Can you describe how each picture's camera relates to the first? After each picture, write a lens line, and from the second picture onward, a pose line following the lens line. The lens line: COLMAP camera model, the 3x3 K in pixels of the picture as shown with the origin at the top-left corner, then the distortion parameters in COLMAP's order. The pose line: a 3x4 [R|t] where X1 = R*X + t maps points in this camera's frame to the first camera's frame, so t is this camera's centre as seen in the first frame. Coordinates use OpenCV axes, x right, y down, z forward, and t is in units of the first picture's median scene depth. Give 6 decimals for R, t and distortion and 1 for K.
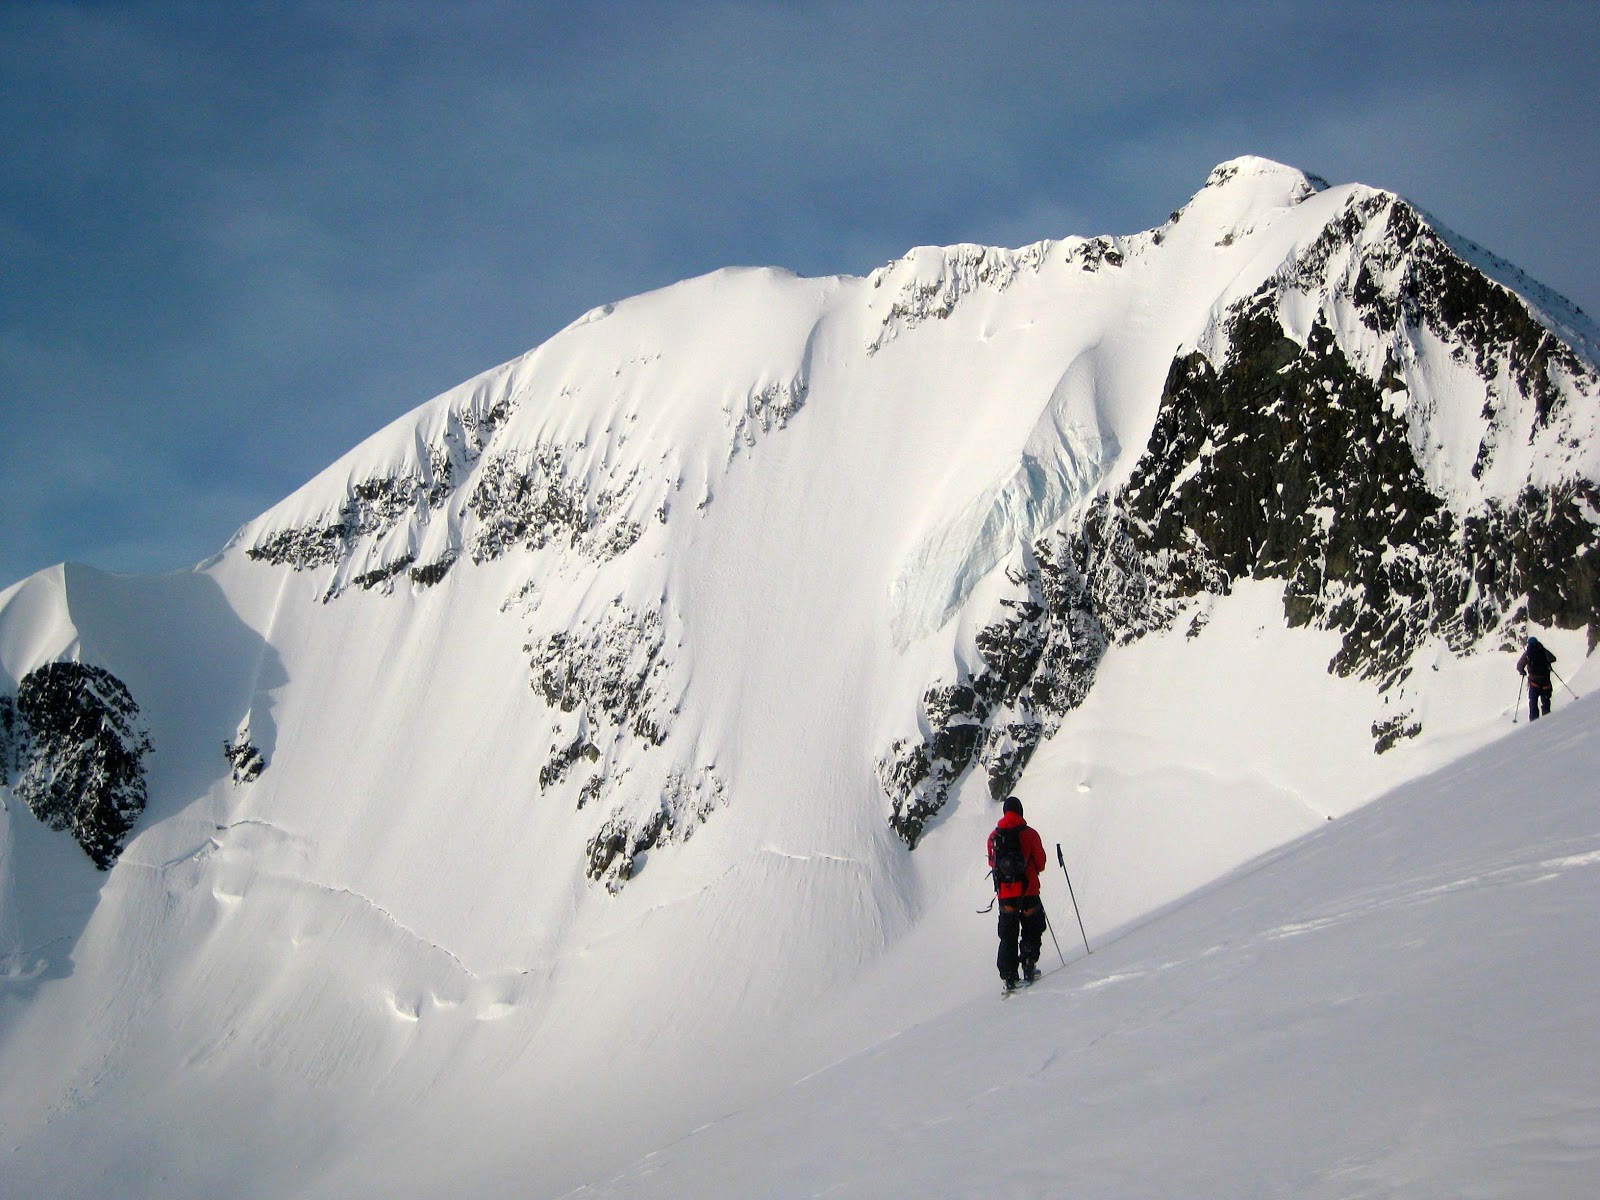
lens RADIAL K [[1932.3, 0, 800.0], [0, 1932.3, 600.0], [0, 0, 1]] dist [-0.163903, 0.046132]
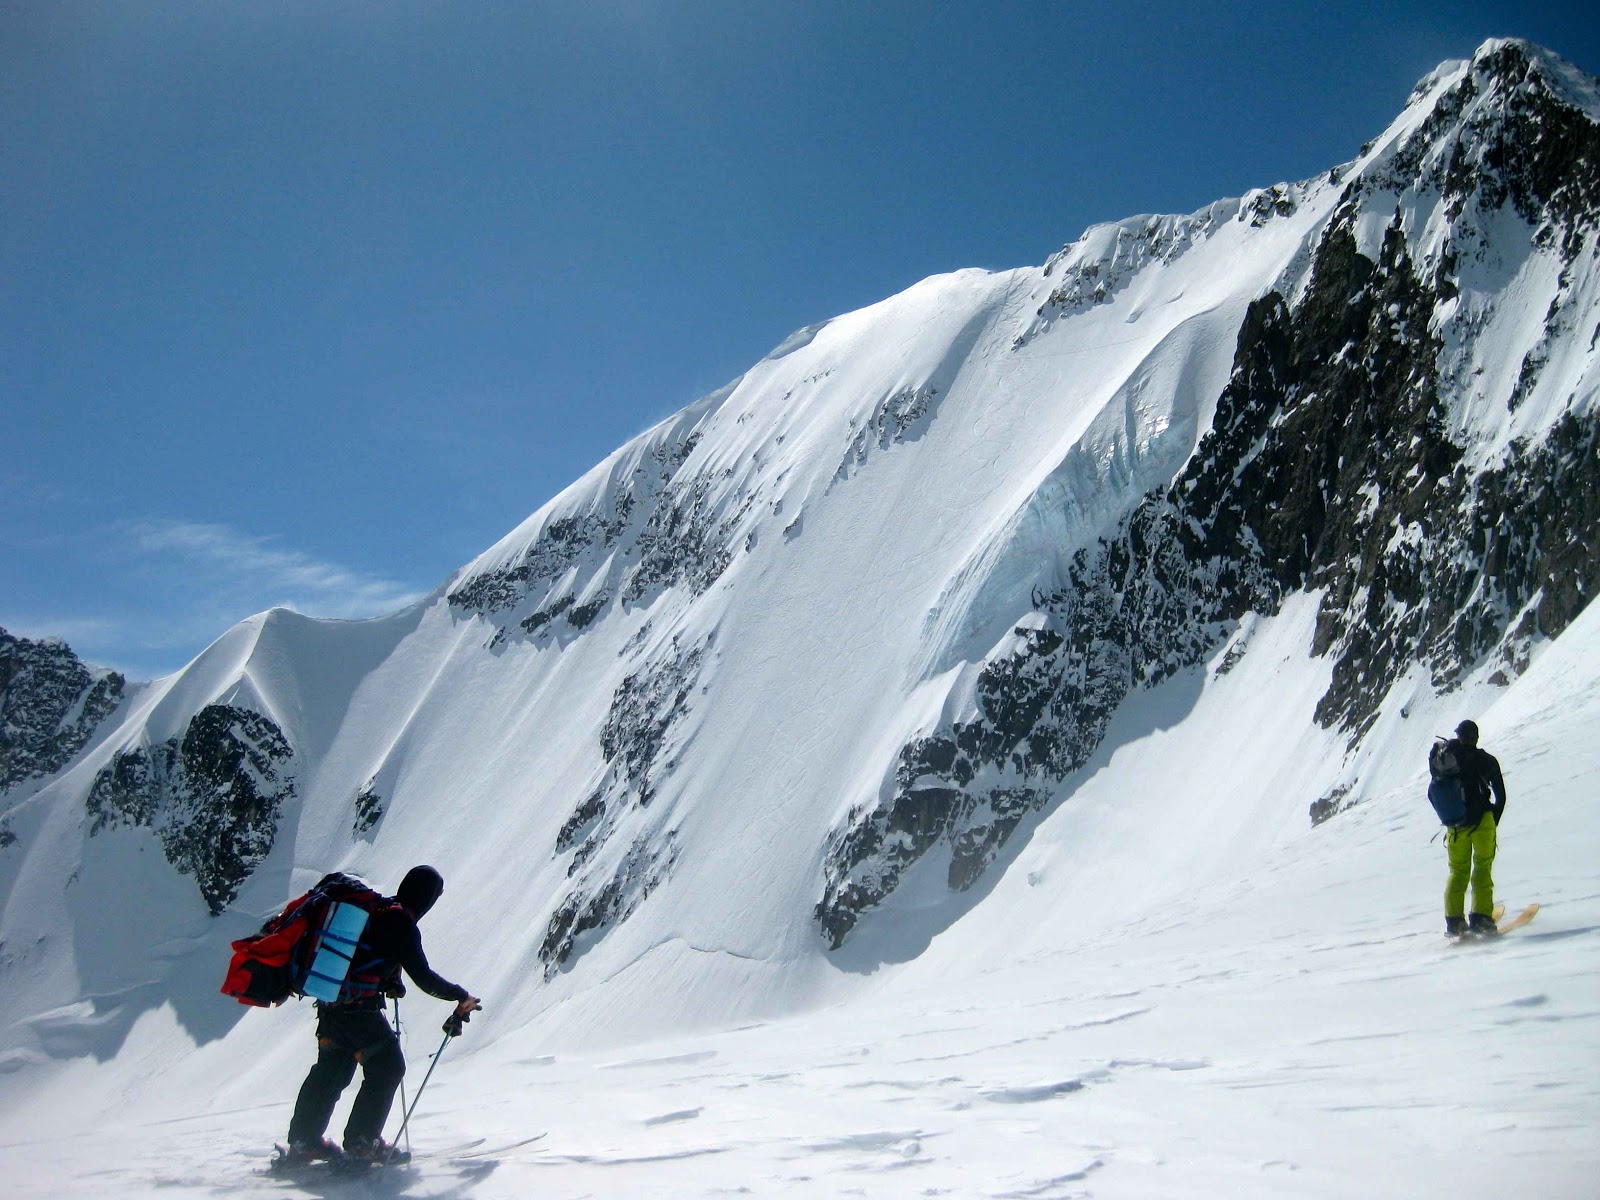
lens RADIAL K [[1746.3, 0, 800.0], [0, 1746.3, 600.0], [0, 0, 1]] dist [-0.178746, 0.130437]
pose [[0.931209, -0.014594, -0.364194, 0.275576], [-0.000241, 0.999173, -0.040654, 0.016948], [0.364486, 0.037945, 0.930435, 0.316805]]
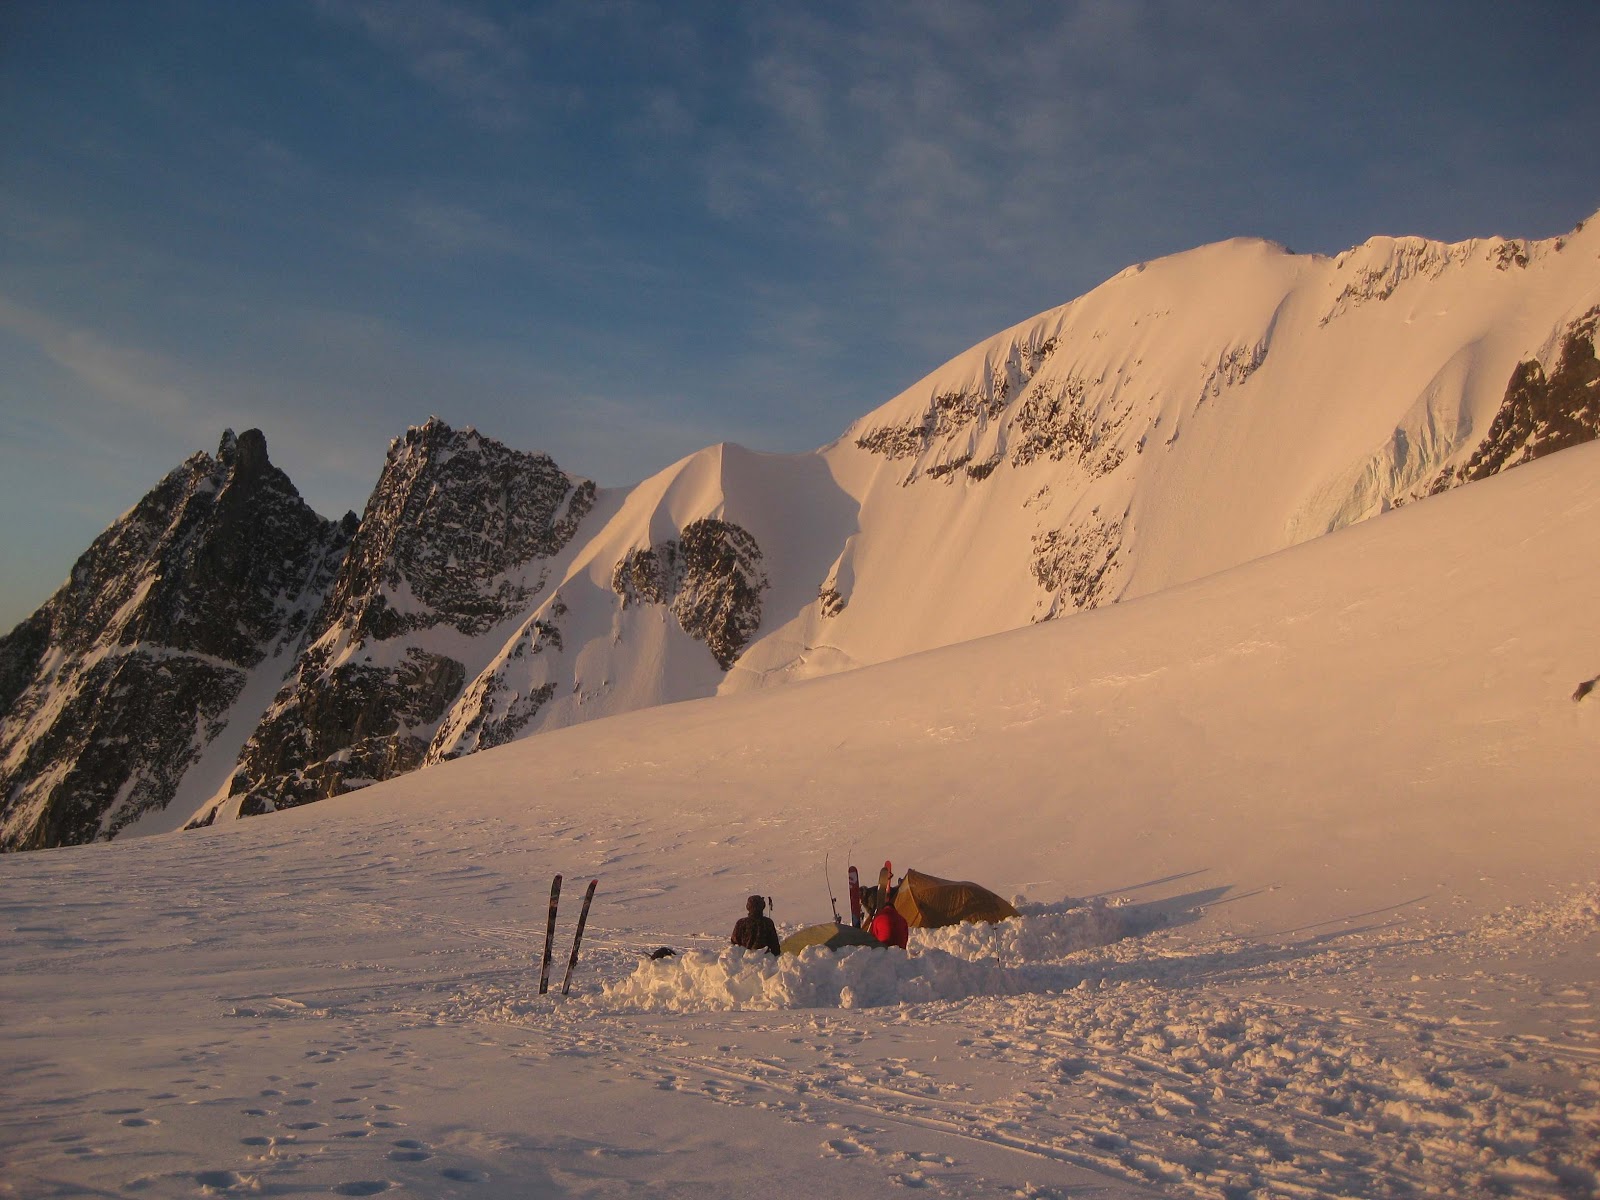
lens RADIAL K [[1746.3, 0, 800.0], [0, 1746.3, 600.0], [0, 0, 1]] dist [-0.178746, 0.130437]
pose [[0.924840, 0.096315, -0.367960, 0.183858], [-0.056584, 0.991483, 0.117305, -0.076184], [0.376125, -0.087667, 0.922412, -0.212068]]
